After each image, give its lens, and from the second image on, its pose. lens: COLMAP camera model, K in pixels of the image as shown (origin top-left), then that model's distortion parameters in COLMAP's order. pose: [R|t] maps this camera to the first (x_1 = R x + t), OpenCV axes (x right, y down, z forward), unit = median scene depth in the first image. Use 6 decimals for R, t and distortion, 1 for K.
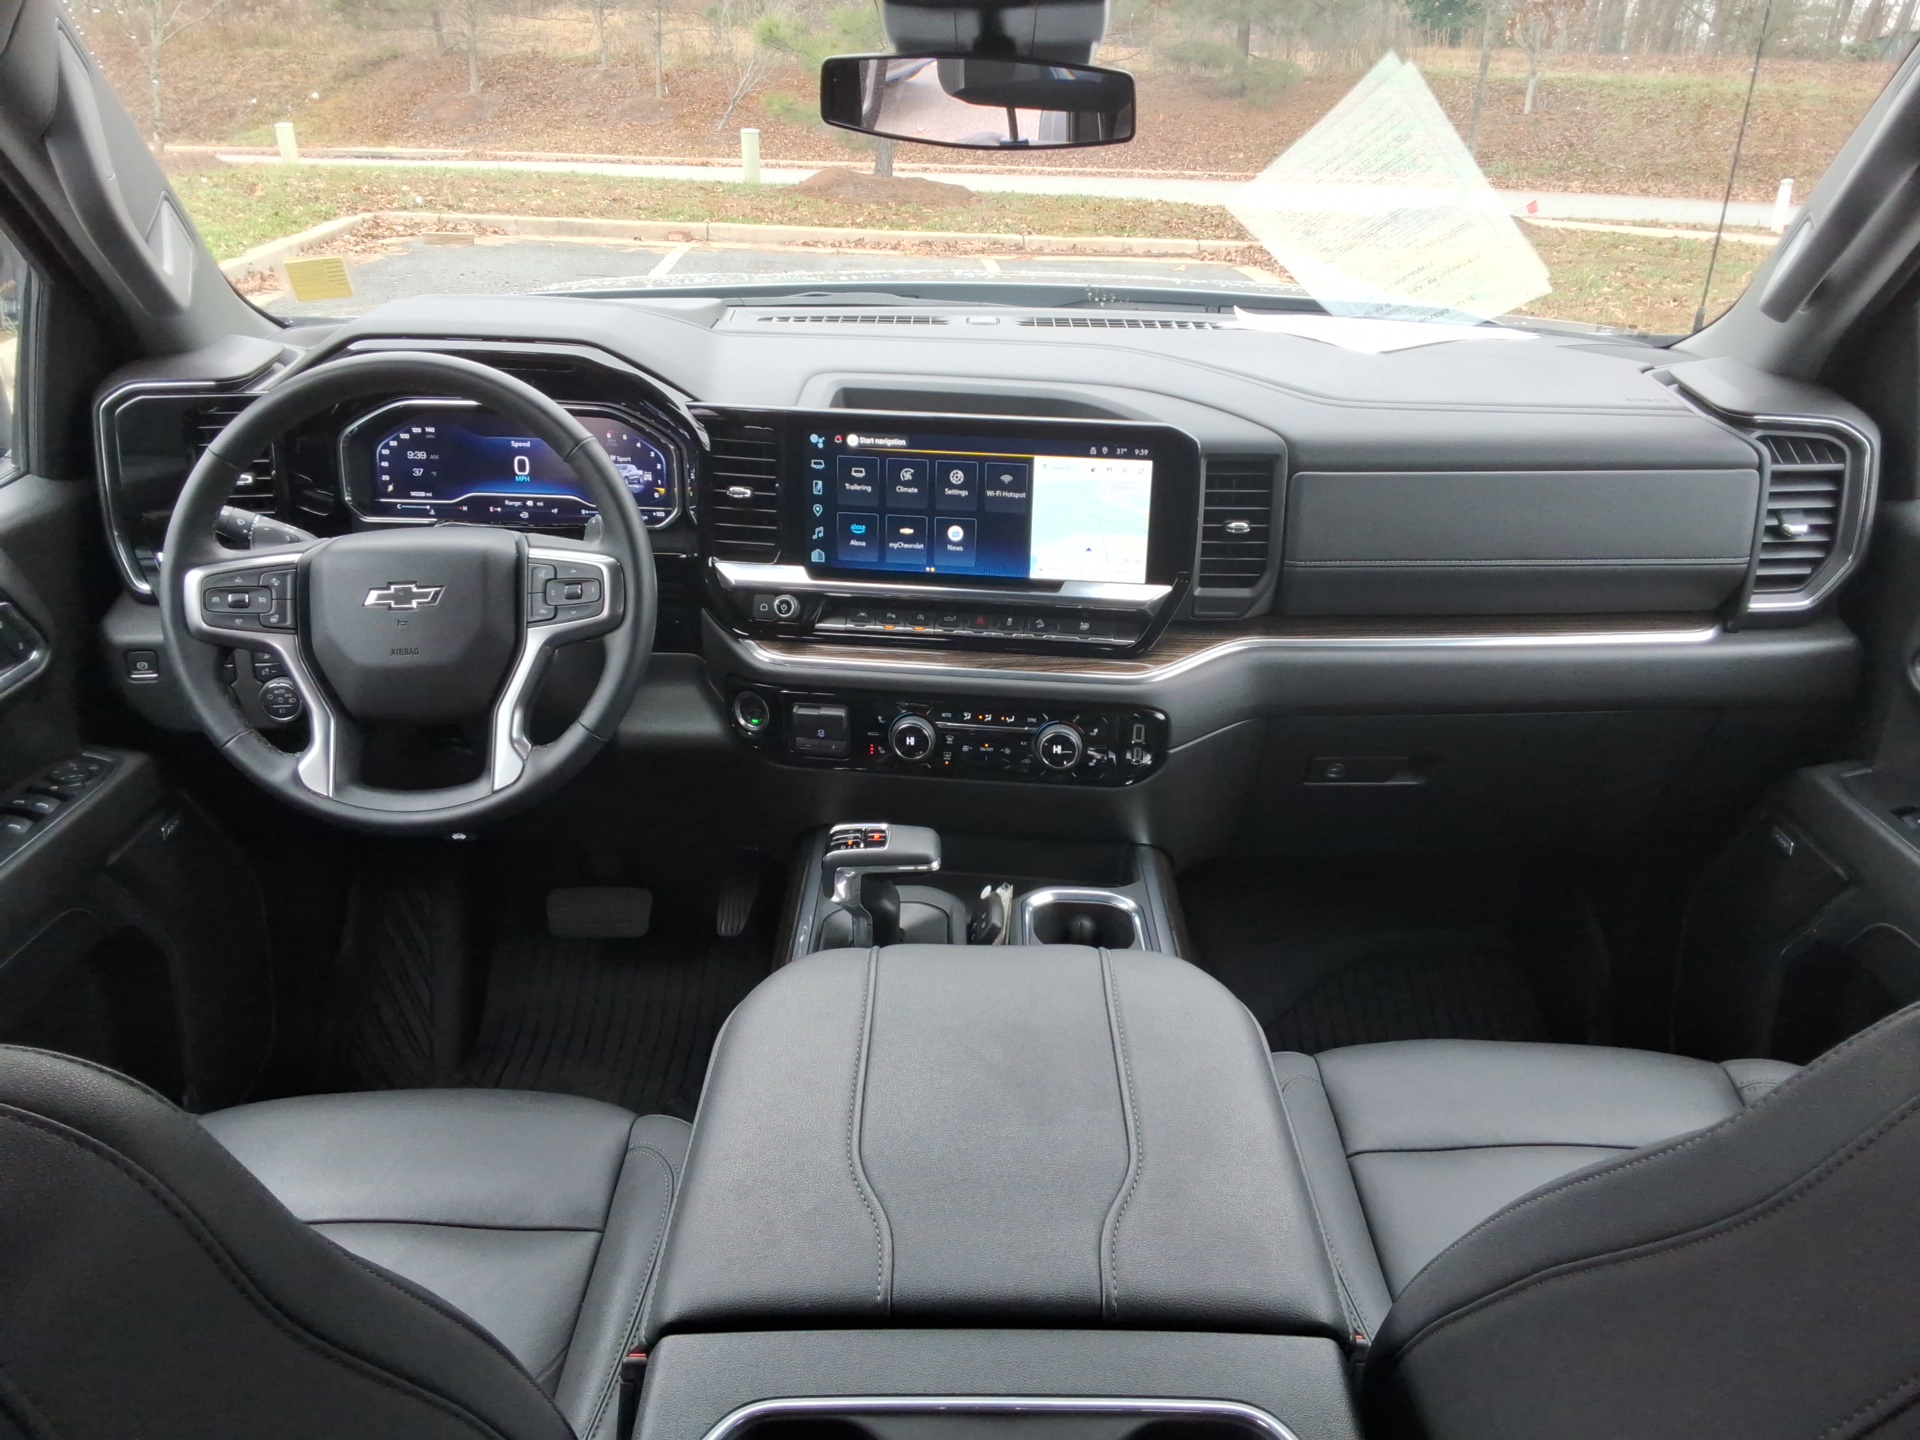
lens RADIAL K [[1543.4, 0, 977.2], [0, 1543.4, 689.1], [0, 0, 1]] dist [0.126819, -0.221074]
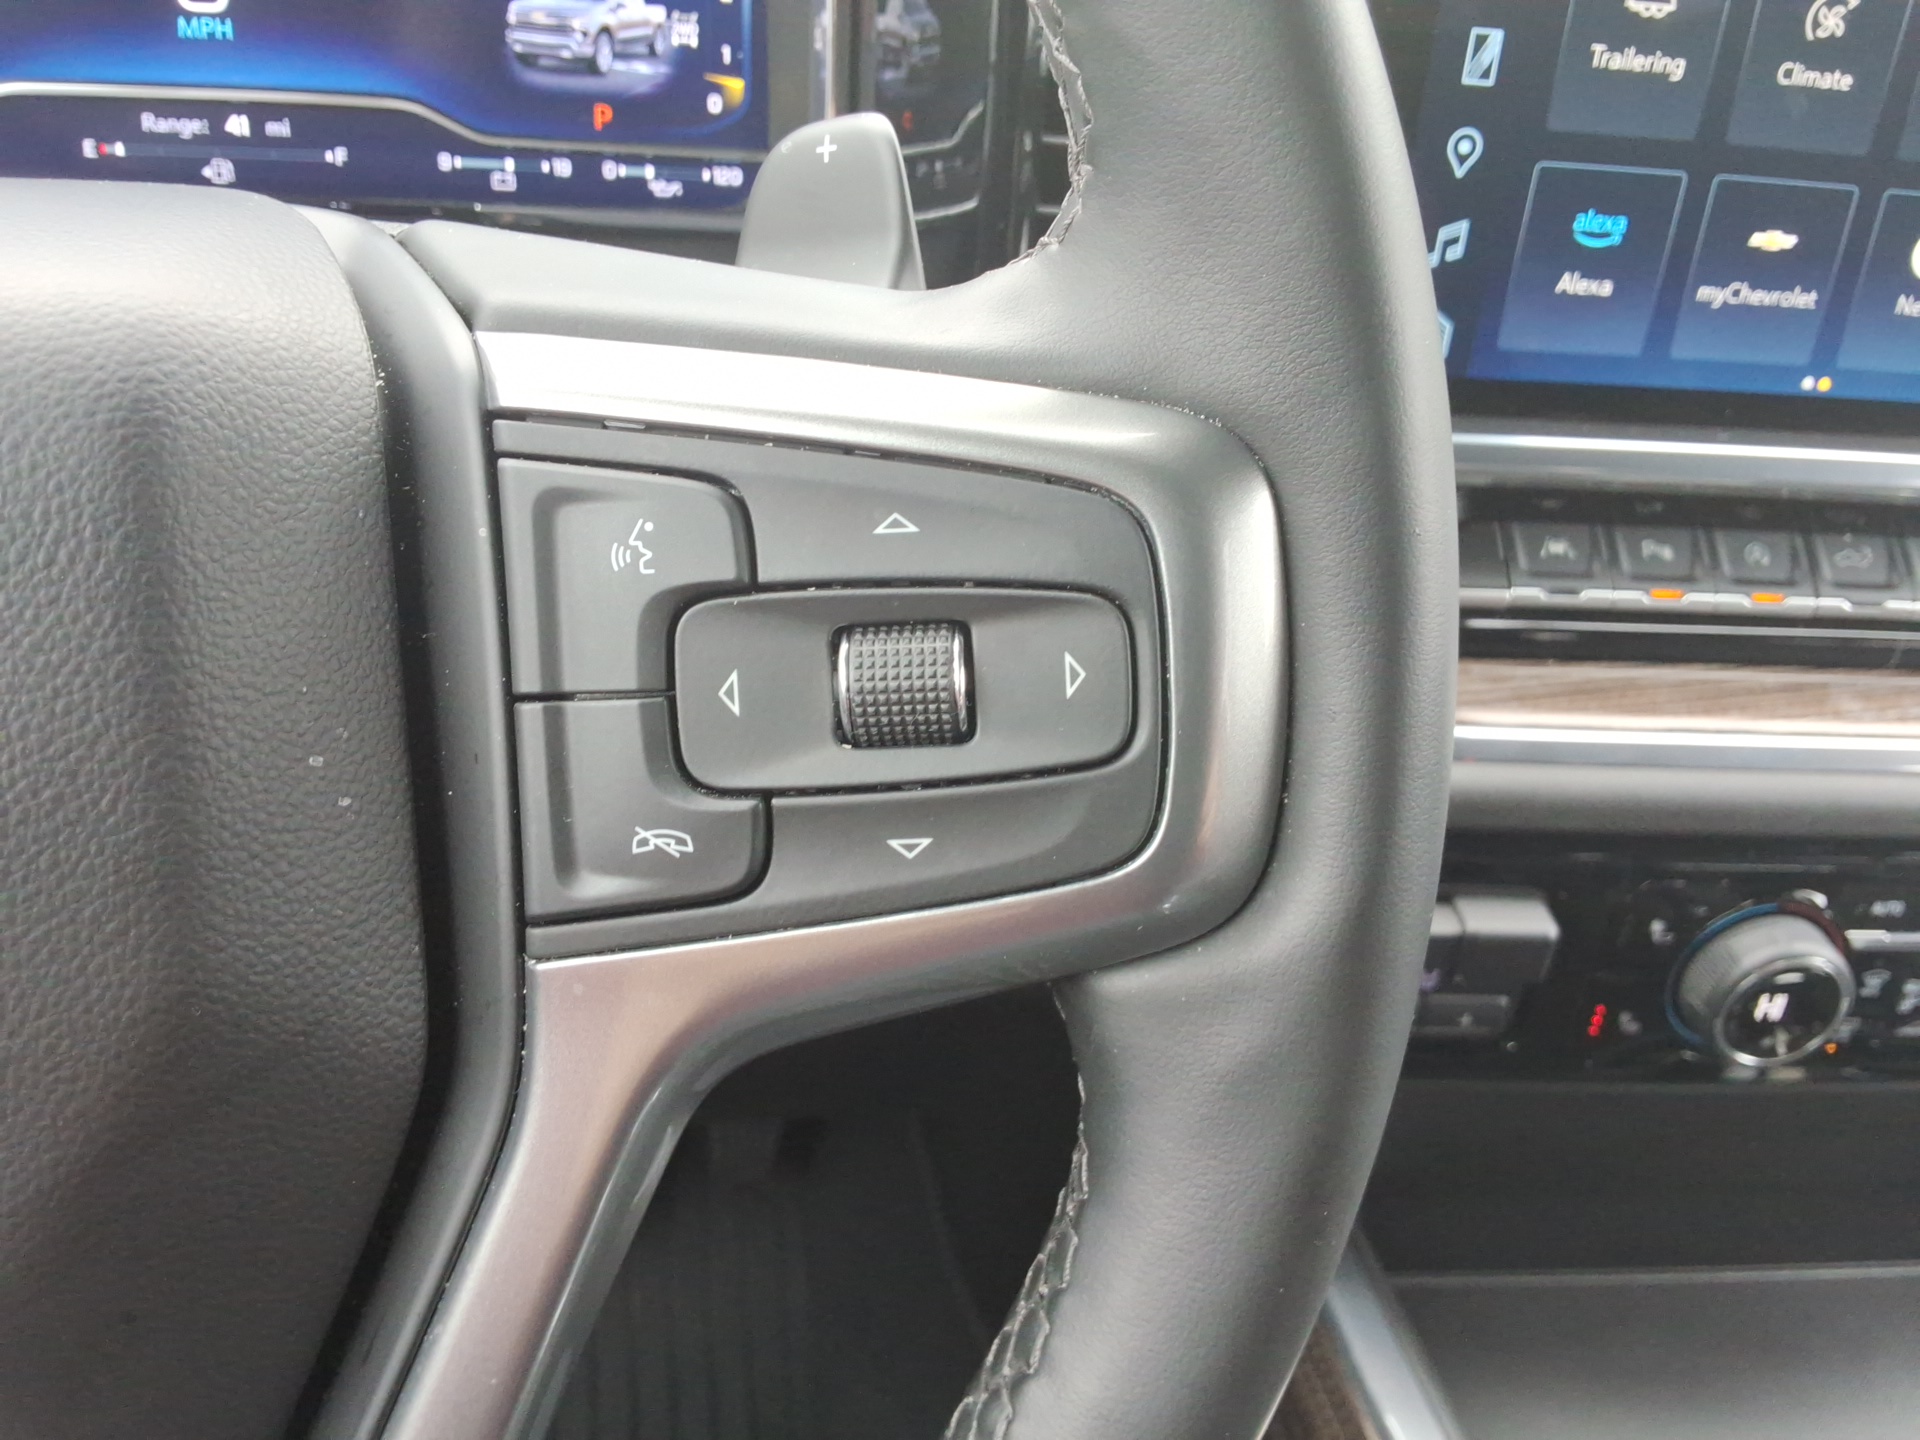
lens RADIAL K [[1569.8, 0, 971.9], [0, 1569.8, 712.2], [0, 0, 1]] dist [0.104604, -0.199064]
pose [[0.978824, -0.046604, 0.199330, -0.238558], [0.011778, 0.984948, 0.172451, -0.070482], [-0.204367, -0.166451, 0.964639, 0.744548]]
